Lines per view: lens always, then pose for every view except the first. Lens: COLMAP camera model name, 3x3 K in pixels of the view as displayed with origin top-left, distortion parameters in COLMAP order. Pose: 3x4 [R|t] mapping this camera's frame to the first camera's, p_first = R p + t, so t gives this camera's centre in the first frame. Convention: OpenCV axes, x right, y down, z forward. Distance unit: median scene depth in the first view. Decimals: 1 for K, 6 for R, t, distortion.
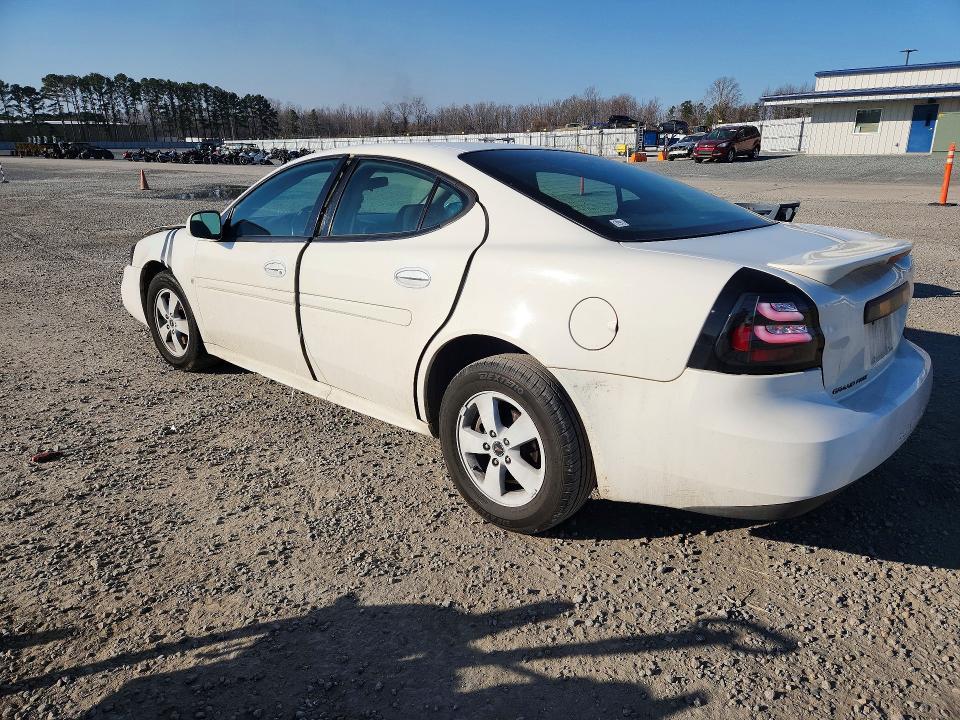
lens RADIAL K [[693.7, 0, 480.0], [0, 693.7, 360.0], [0, 0, 1]] dist [0.105293, -0.096558]
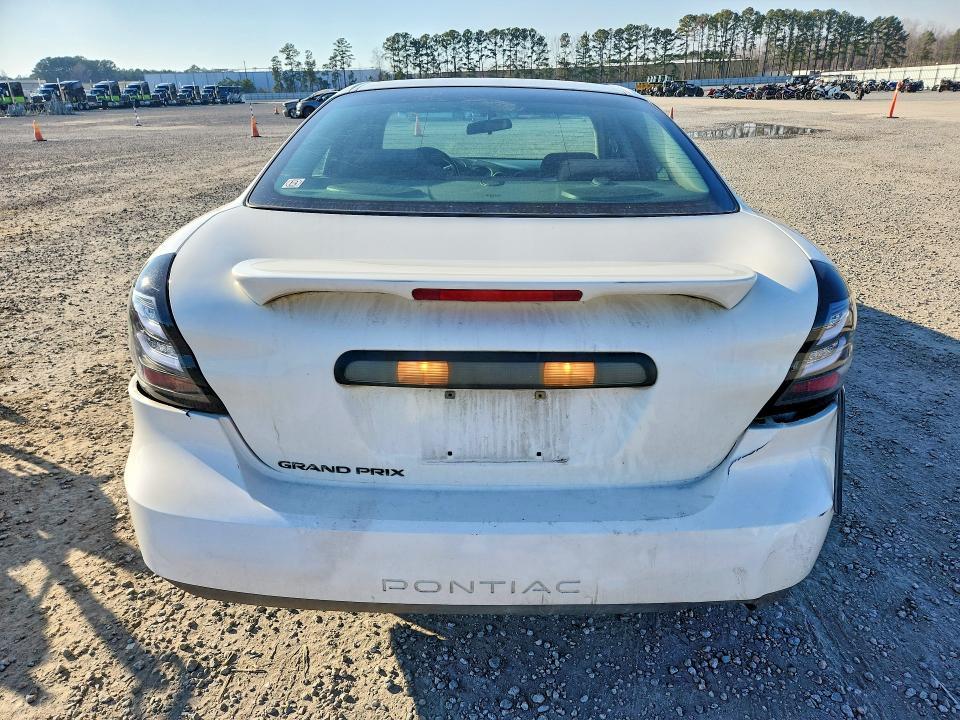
lens RADIAL K [[693.7, 0, 480.0], [0, 693.7, 360.0], [0, 0, 1]] dist [0.105293, -0.096558]
pose [[0.654226, 0.266111, -0.707936, 0.090350], [-0.207480, 0.963291, 0.170359, -0.016374], [0.727283, 0.035429, 0.685423, 0.056551]]
